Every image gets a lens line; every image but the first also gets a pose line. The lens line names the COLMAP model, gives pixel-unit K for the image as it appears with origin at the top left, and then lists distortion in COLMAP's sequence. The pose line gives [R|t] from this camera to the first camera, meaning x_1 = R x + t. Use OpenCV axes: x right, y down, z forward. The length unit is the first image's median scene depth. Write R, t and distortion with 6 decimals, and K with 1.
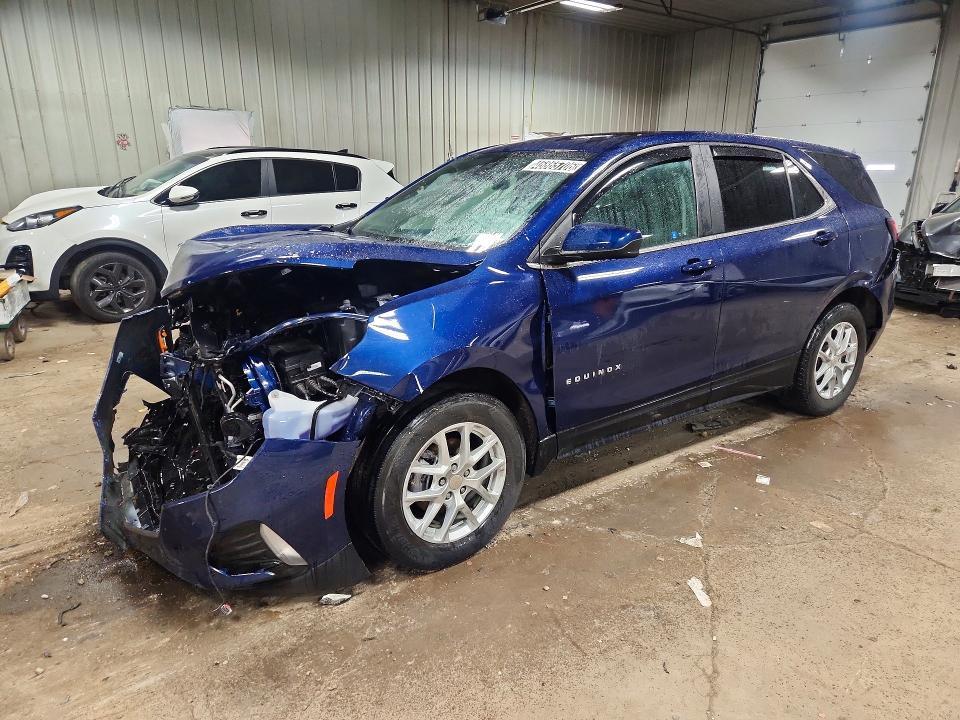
lens RADIAL K [[635.4, 0, 480.0], [0, 635.4, 360.0], [0, 0, 1]] dist [0.088522, -0.078635]
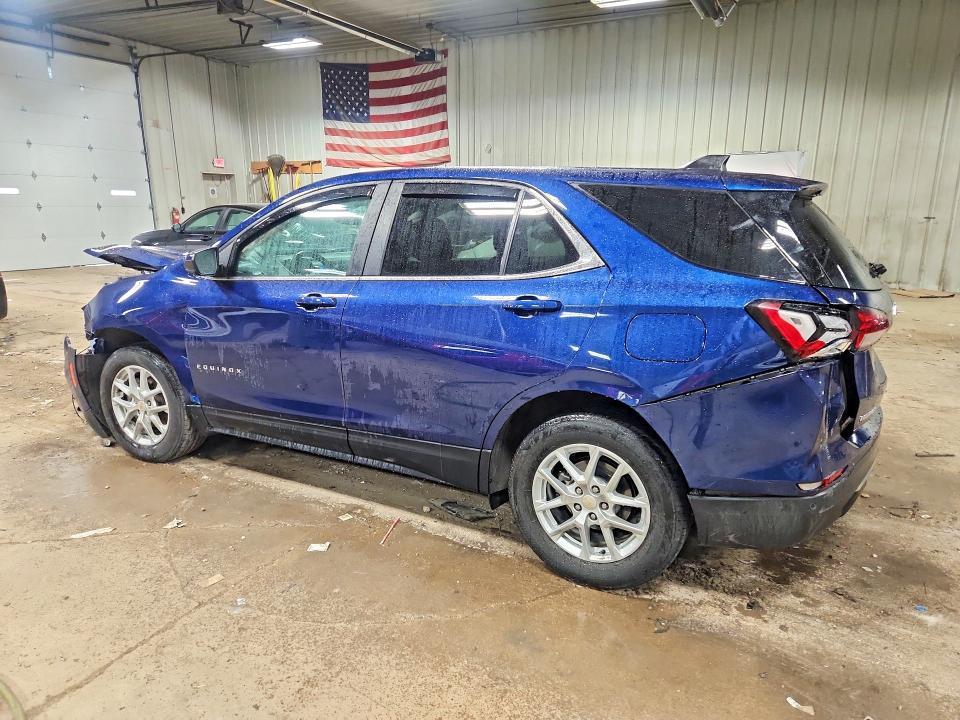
lens RADIAL K [[627.7, 0, 499.5], [0, 627.7, 347.2], [0, 0, 1]] dist [0.069766, -0.051591]
pose [[0.458693, 0.191124, -0.867797, 1.237372], [-0.254445, 0.963952, 0.077809, -0.209809], [0.851386, 0.185116, 0.490789, 0.712796]]
